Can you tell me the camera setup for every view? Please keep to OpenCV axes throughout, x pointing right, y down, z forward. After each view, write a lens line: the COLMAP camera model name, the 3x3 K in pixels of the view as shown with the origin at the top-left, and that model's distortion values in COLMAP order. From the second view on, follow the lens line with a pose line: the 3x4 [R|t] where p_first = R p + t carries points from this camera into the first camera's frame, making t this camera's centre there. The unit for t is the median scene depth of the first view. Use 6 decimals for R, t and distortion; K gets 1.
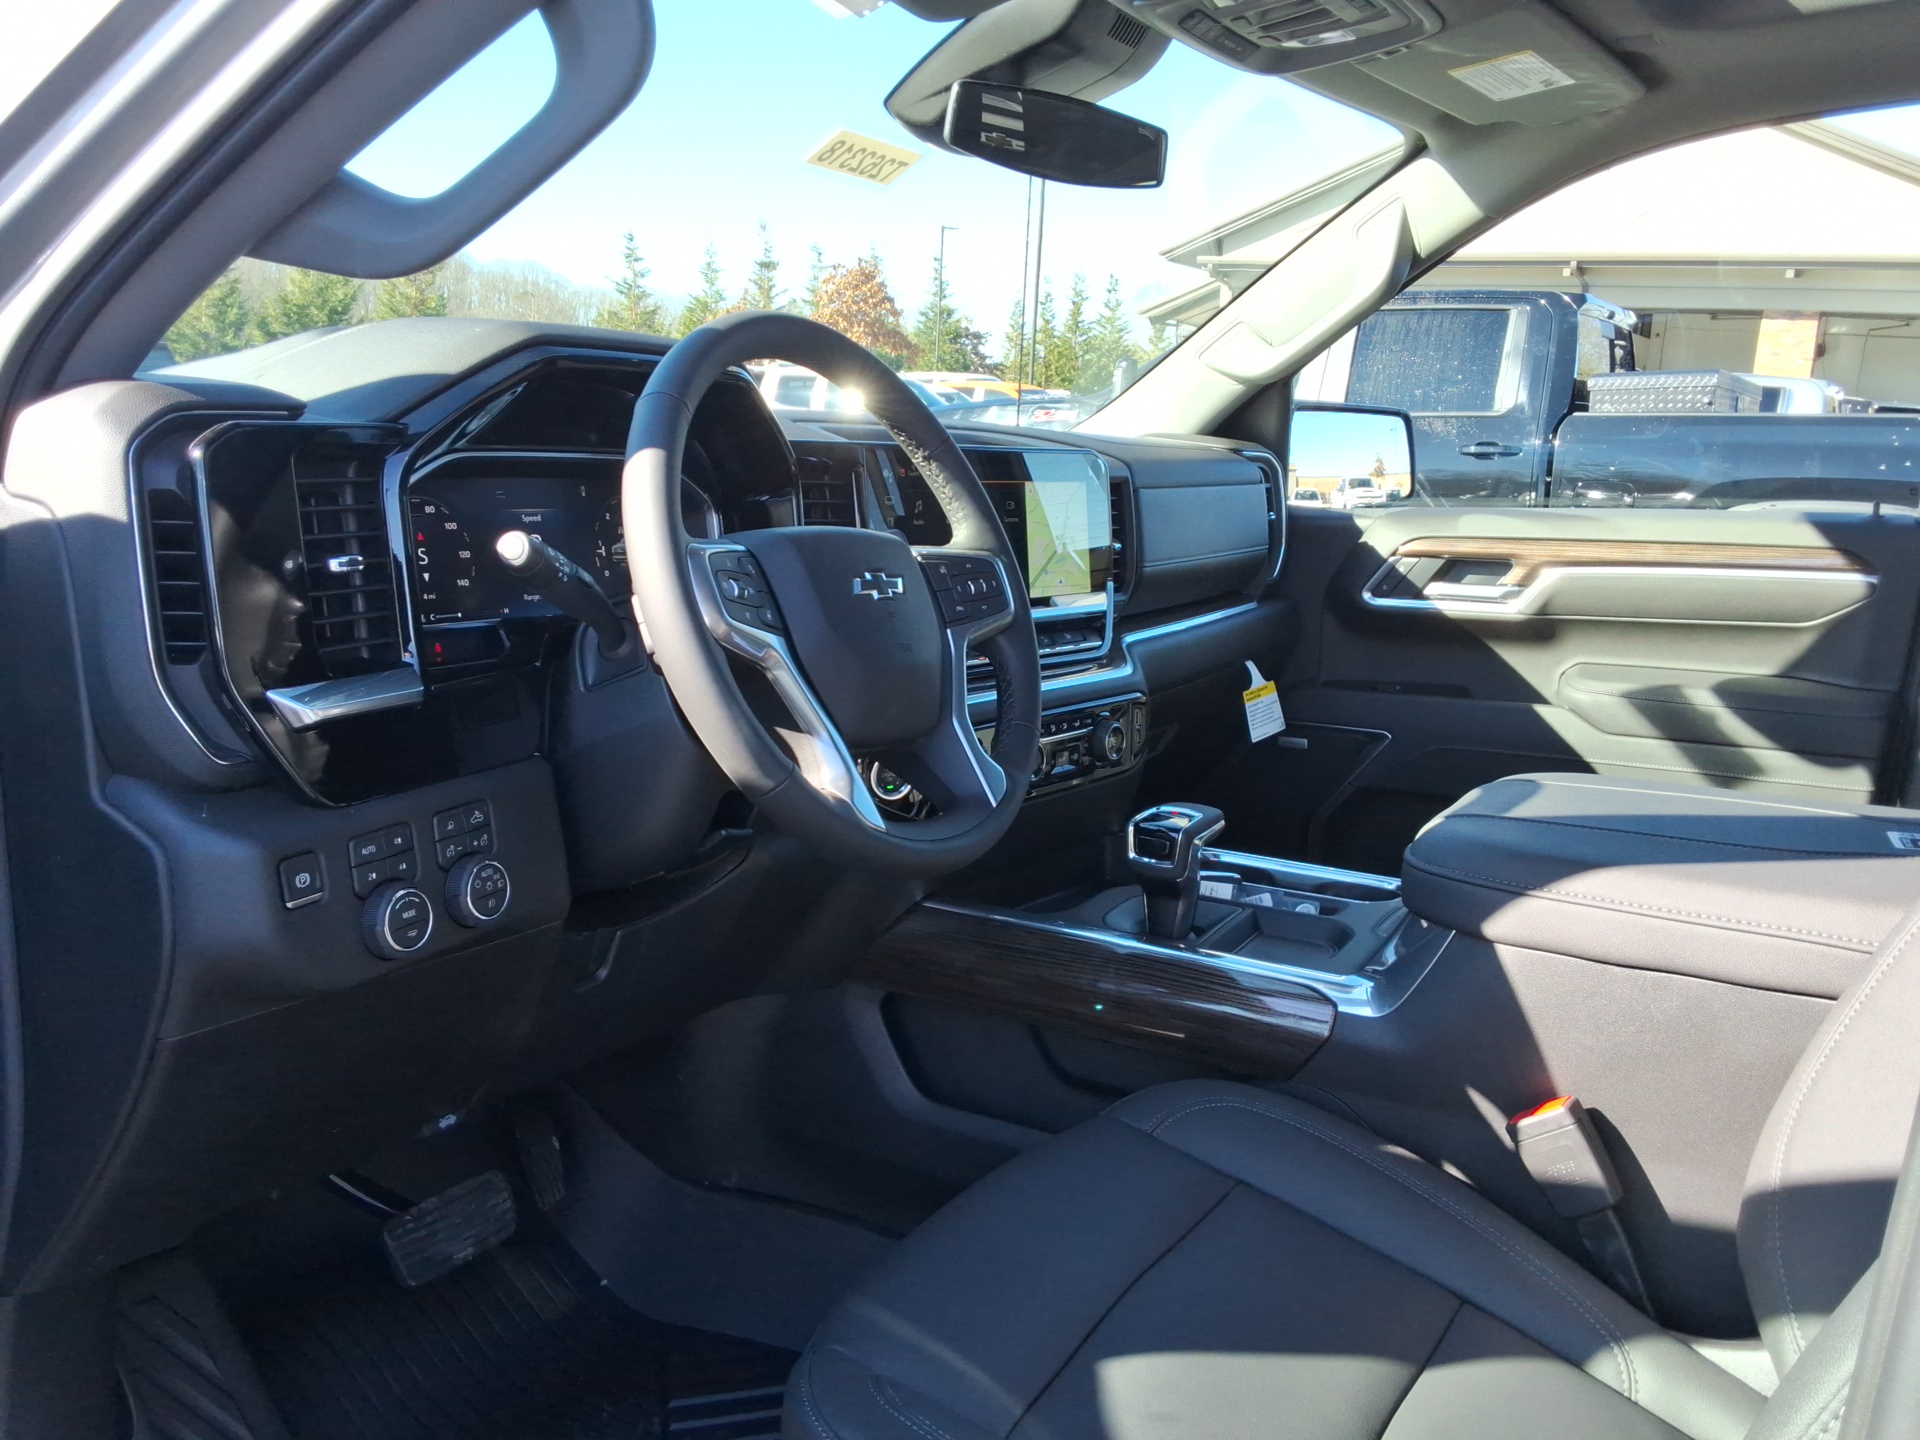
lens RADIAL K [[1530.5, 0, 990.0], [0, 1530.5, 727.5], [0, 0, 1]] dist [0.103285, -0.155779]
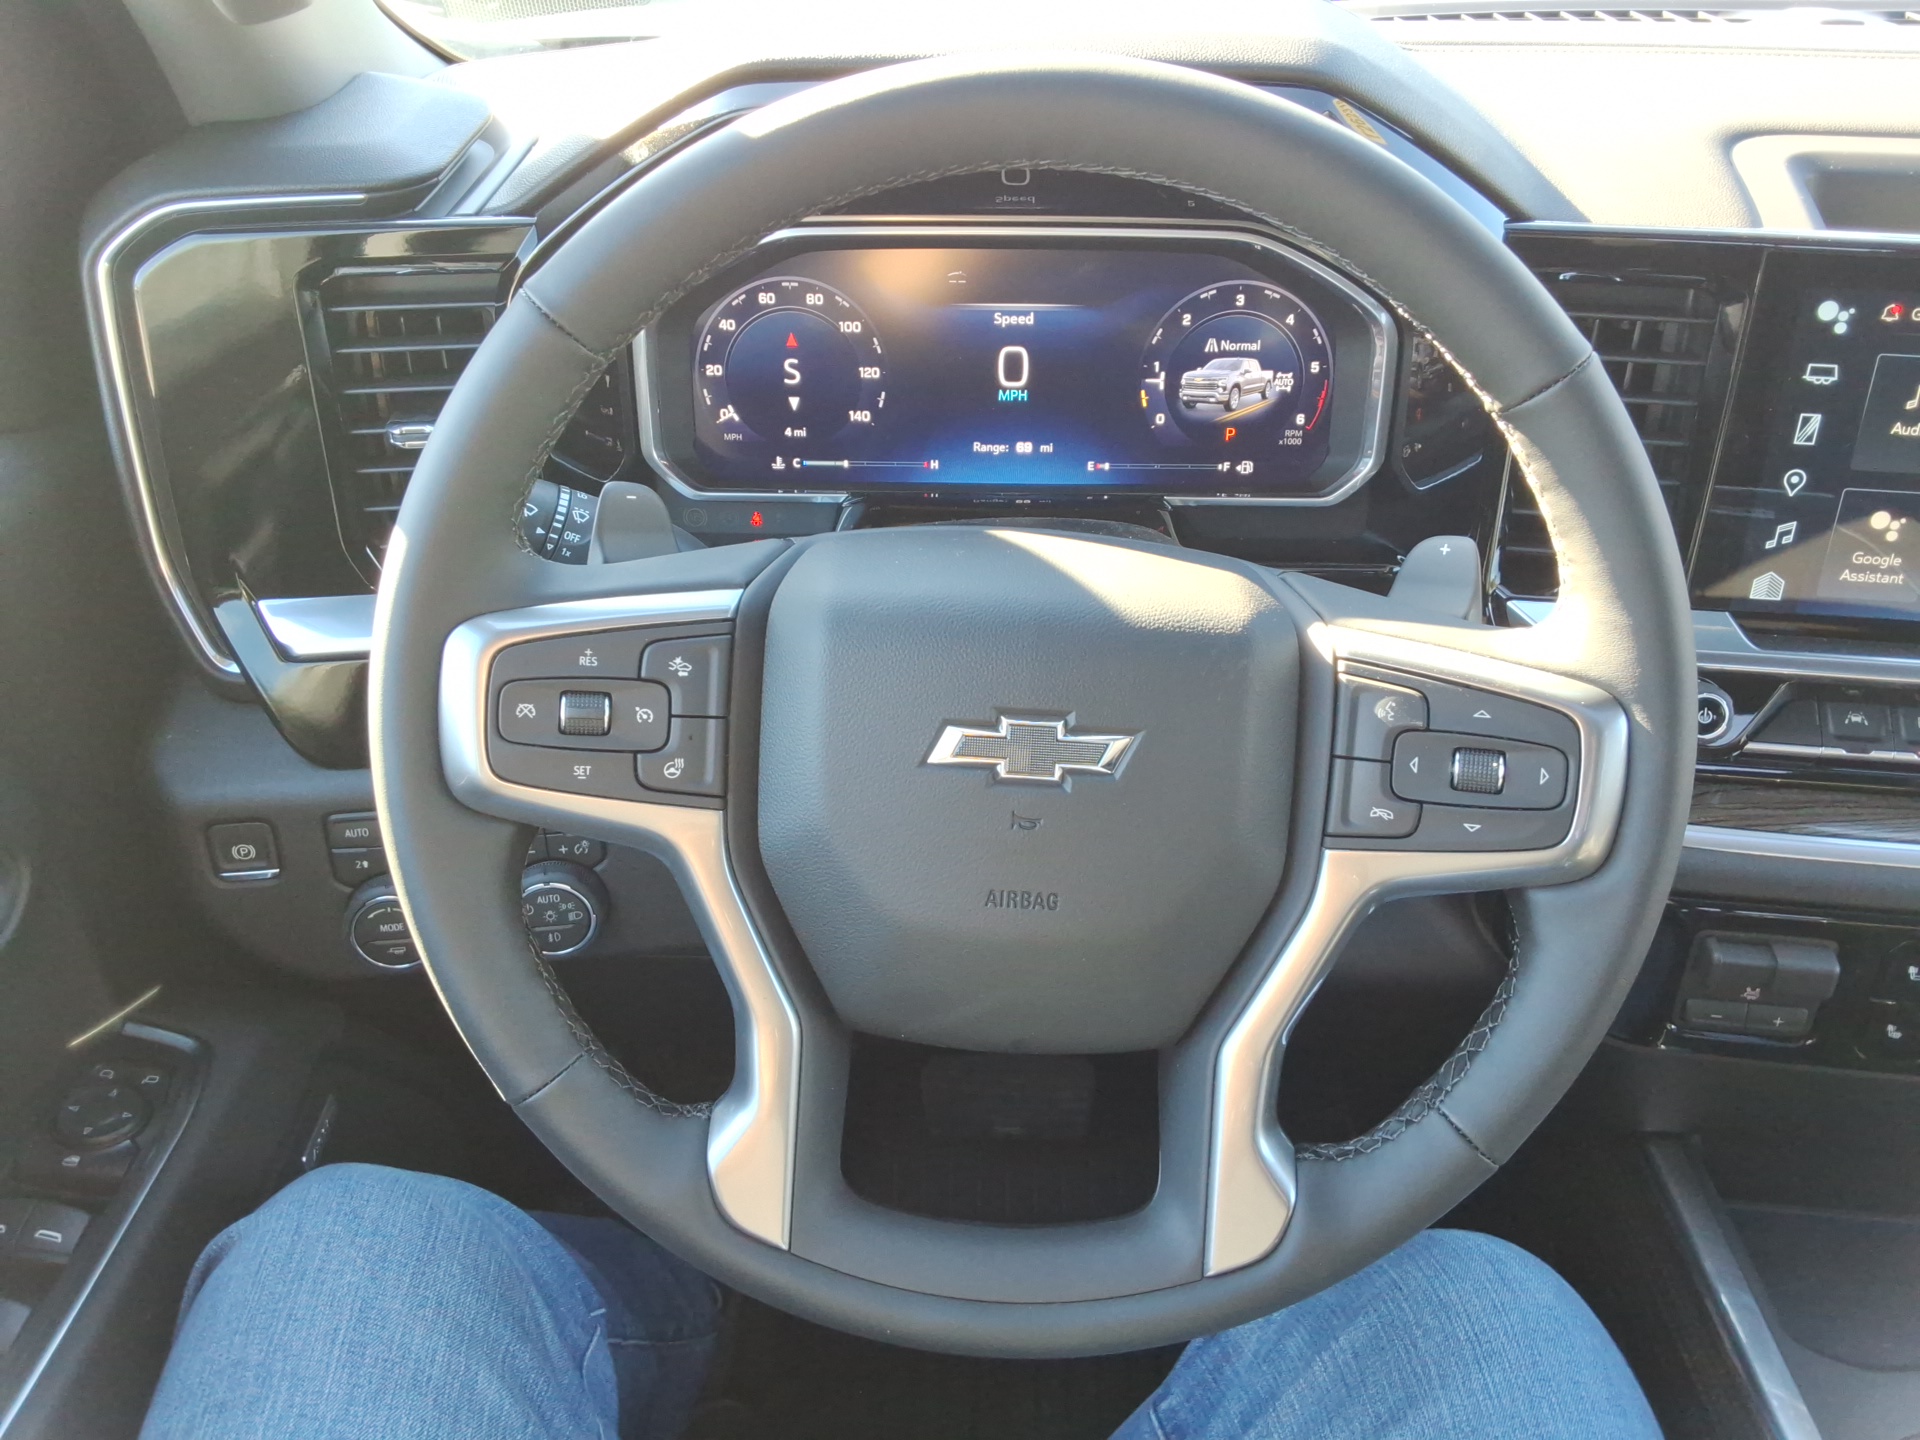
lens RADIAL K [[1530.5, 0, 972.5], [0, 1530.5, 704.6], [0, 0, 1]] dist [0.103285, -0.155779]
pose [[0.506642, 0.430438, -0.747019, 0.215535], [-0.145510, 0.896715, 0.418006, -0.255092], [0.849789, -0.103081, 0.516946, 0.671188]]
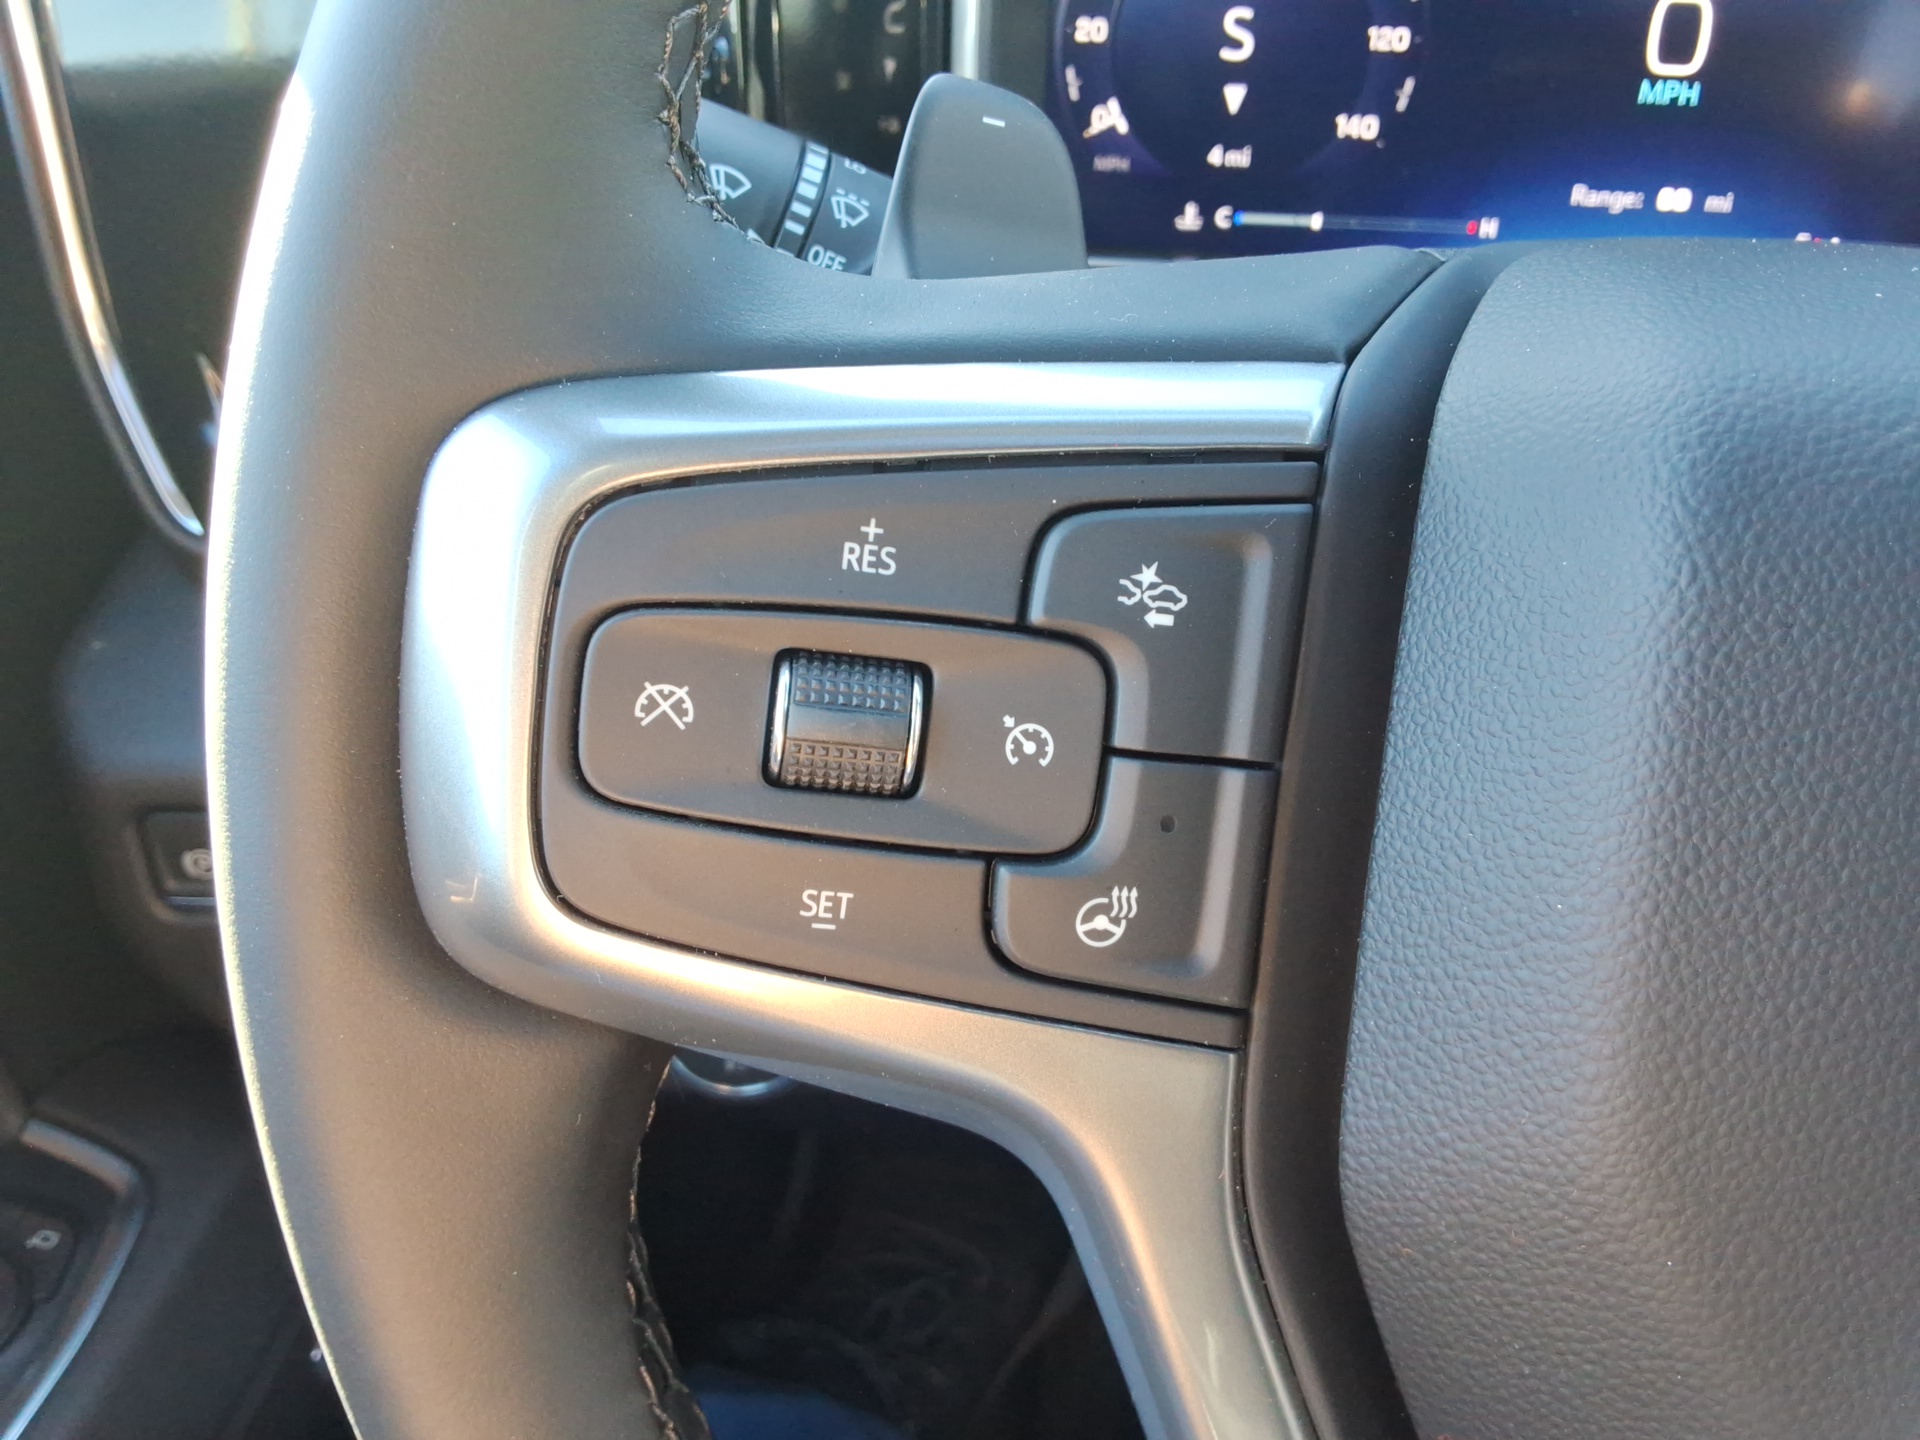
lens RADIAL K [[1530.5, 0, 954.8], [0, 1530.5, 722.8], [0, 0, 1]] dist [0.103285, -0.155779]
pose [[0.360918, 0.514530, -0.777816, -0.033753], [-0.150284, 0.855219, 0.495998, -0.134236], [0.920409, -0.062121, 0.385990, 0.752358]]
